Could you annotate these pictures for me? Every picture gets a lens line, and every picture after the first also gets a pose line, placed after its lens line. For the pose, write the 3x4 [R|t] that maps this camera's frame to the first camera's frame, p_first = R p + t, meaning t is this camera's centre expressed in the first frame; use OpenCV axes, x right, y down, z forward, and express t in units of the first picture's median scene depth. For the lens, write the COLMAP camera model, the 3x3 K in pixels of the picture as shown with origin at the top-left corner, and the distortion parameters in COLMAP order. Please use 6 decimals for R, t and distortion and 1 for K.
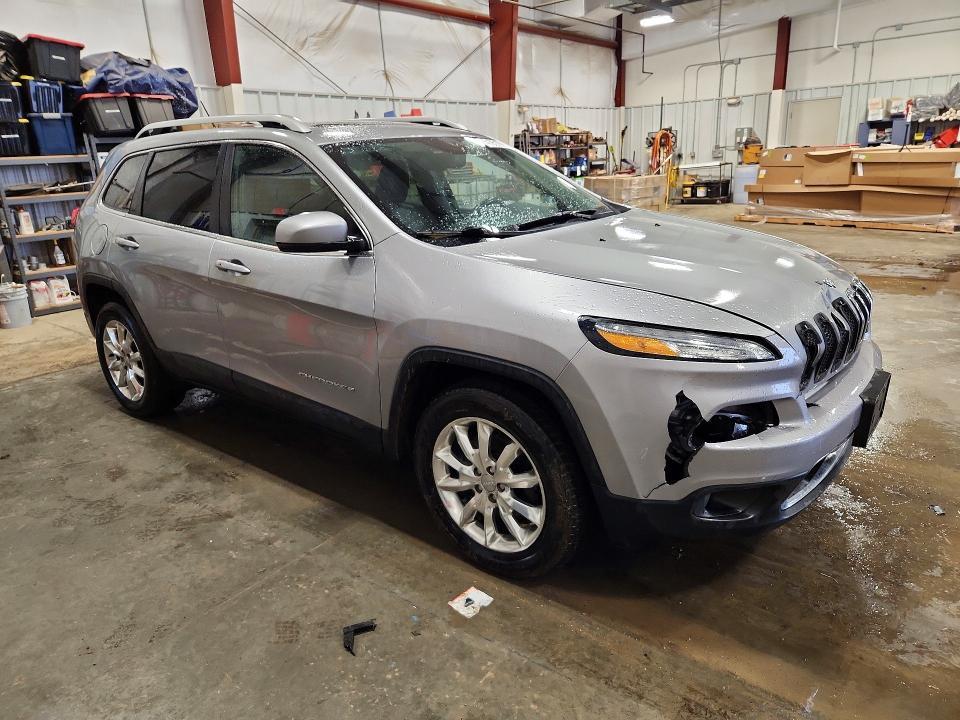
lens RADIAL K [[649.9, 0, 483.1], [0, 649.9, 359.5], [0, 0, 1]] dist [0.023703, -0.004195]
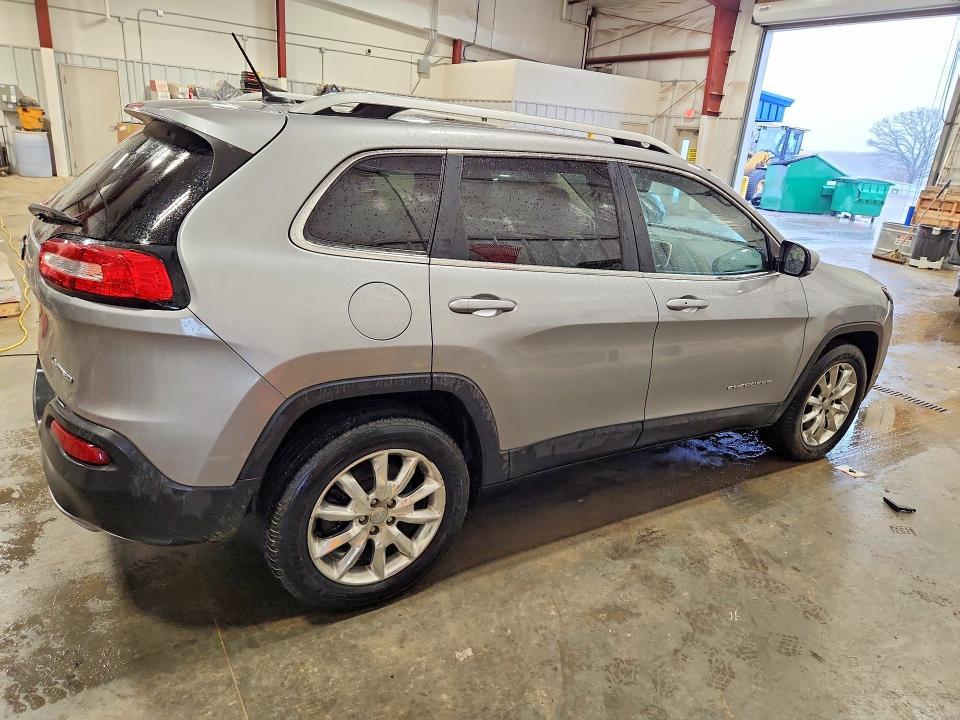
lens RADIAL K [[649.9, 0, 483.1], [0, 649.9, 359.5], [0, 0, 1]] dist [0.023703, -0.004195]
pose [[0.313949, -0.234354, 0.920062, -0.710259], [0.186534, 0.965396, 0.182251, -0.151964], [-0.930936, 0.114405, 0.346800, 0.500096]]
